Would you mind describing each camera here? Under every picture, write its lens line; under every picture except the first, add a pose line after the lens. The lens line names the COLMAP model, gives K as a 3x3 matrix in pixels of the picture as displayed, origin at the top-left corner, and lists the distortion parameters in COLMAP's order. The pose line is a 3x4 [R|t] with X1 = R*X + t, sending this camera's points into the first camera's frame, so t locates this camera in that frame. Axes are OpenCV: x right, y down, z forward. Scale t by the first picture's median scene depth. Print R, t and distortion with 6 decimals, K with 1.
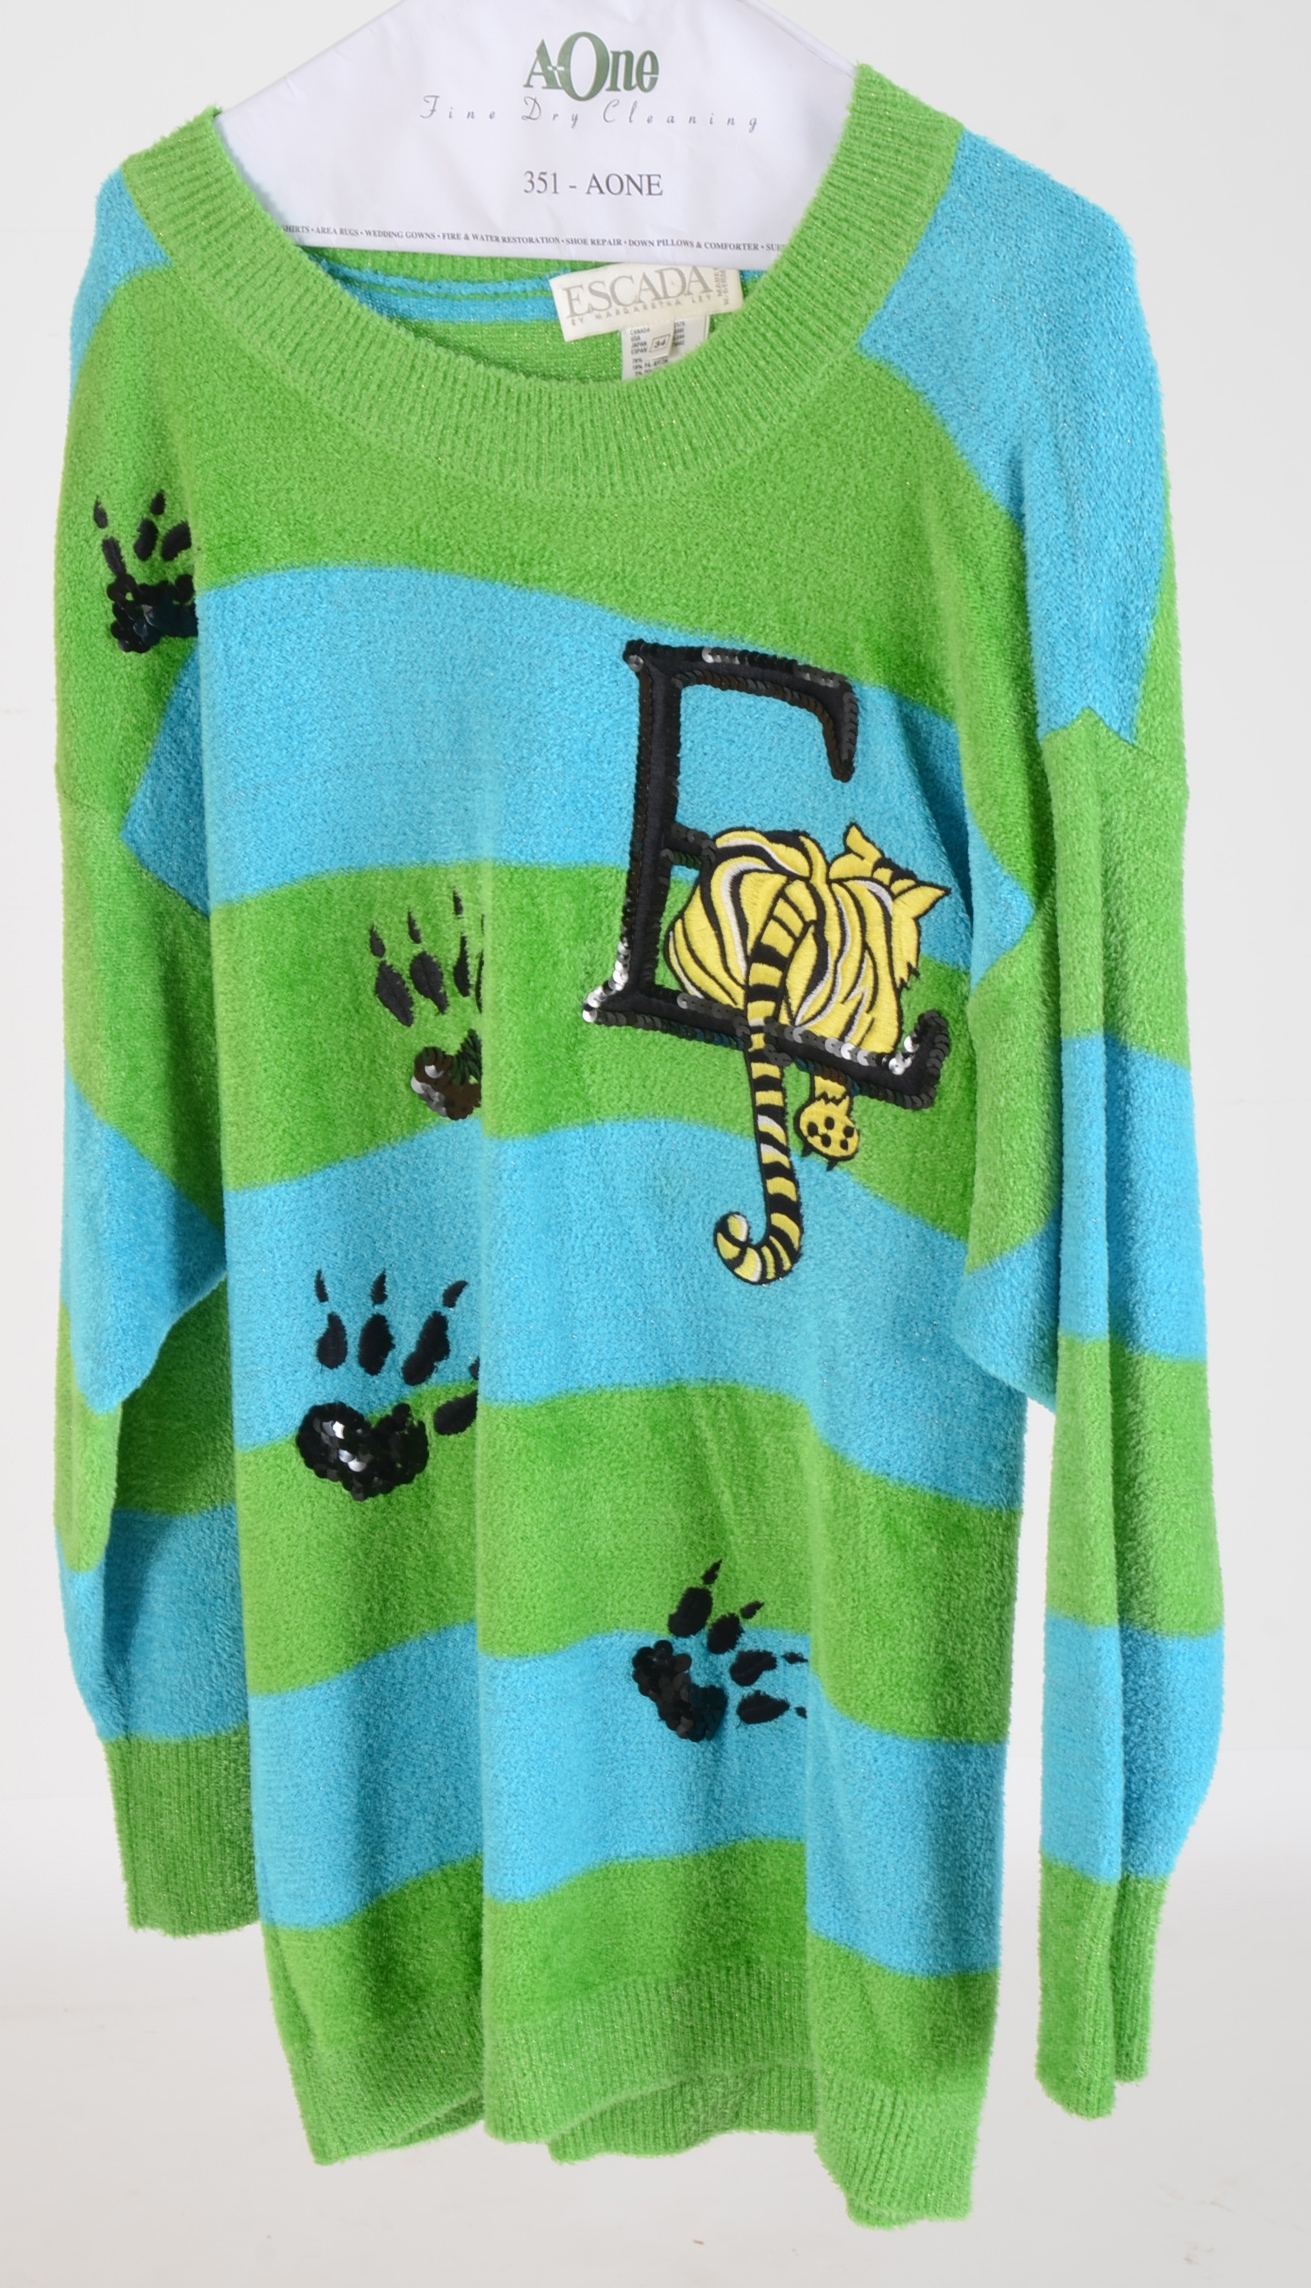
lens RADIAL K [[5088.1, 0, 656.1], [0, 5088.1, 1143.3], [0, 0, 1]] dist [0.092413, 0.000000]
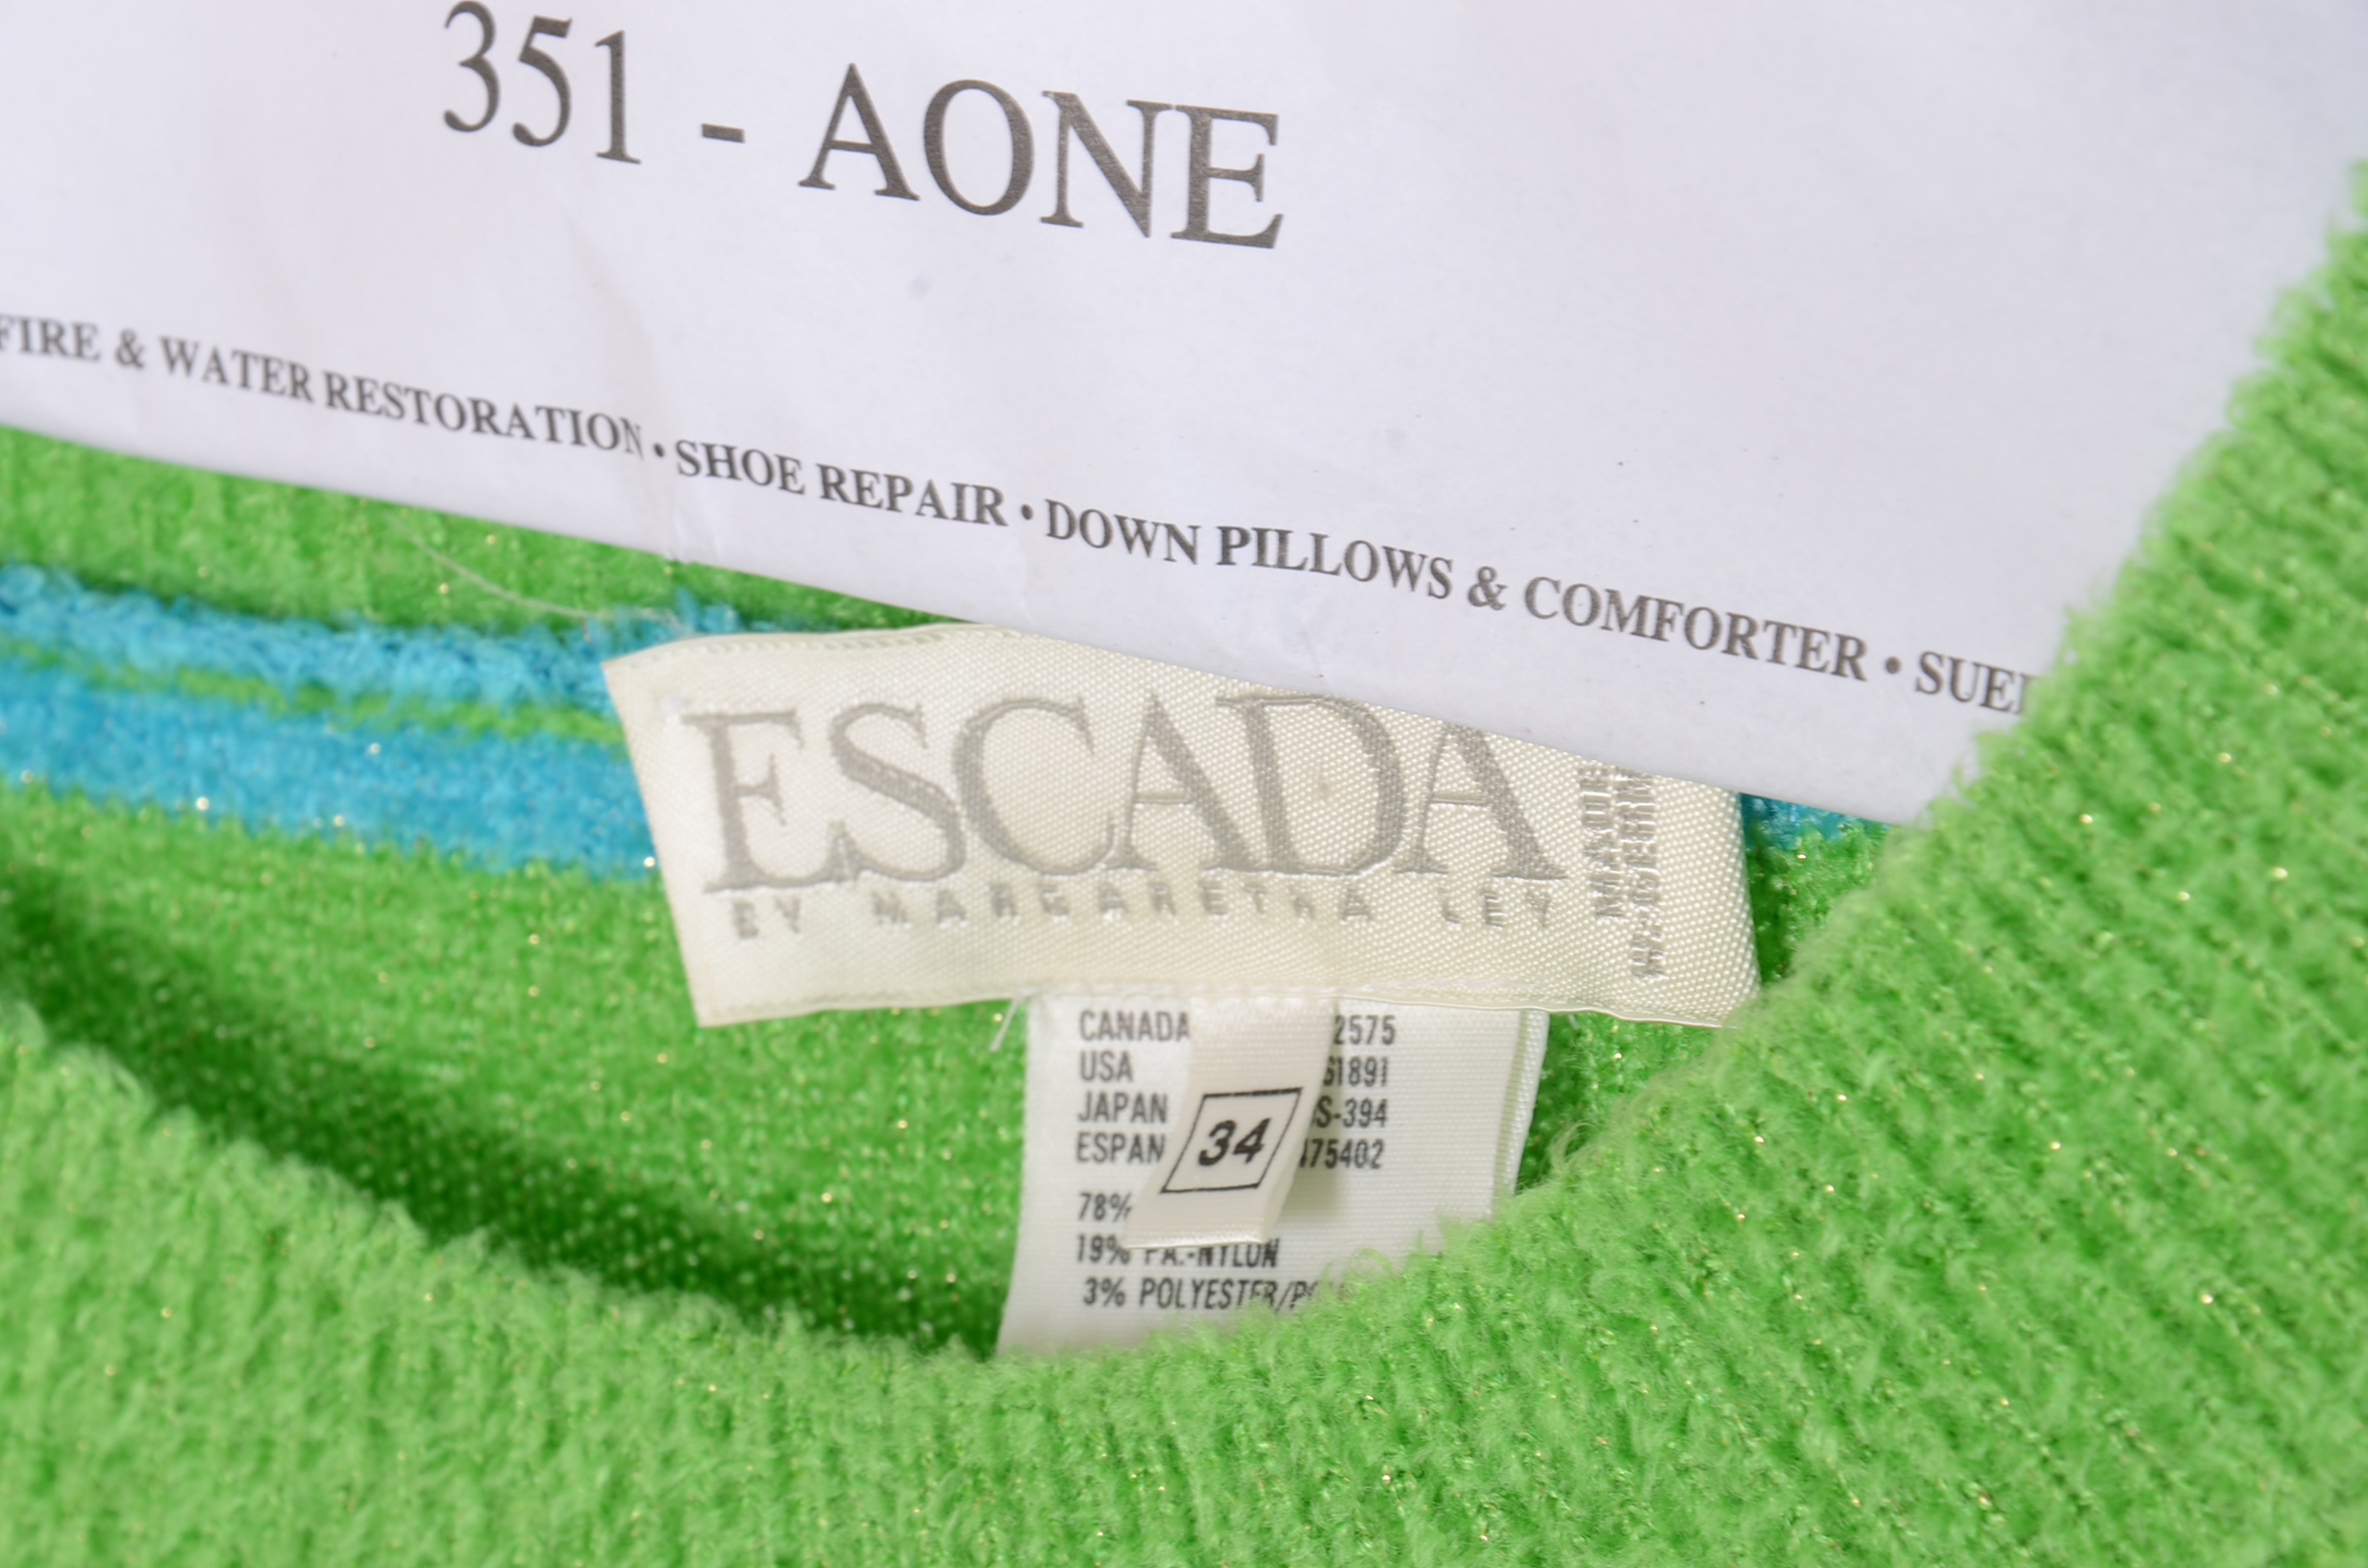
lens RADIAL K [[10482.1, 0, 1183.8], [0, 10482.1, 784.5], [0, 0, 1]] dist [-0.246053, 0.000000]
pose [[0.991965, 0.071769, -0.104183, 0.031251], [-0.075733, 0.996528, -0.034601, -0.153797], [0.101338, 0.042213, 0.993956, 0.669449]]
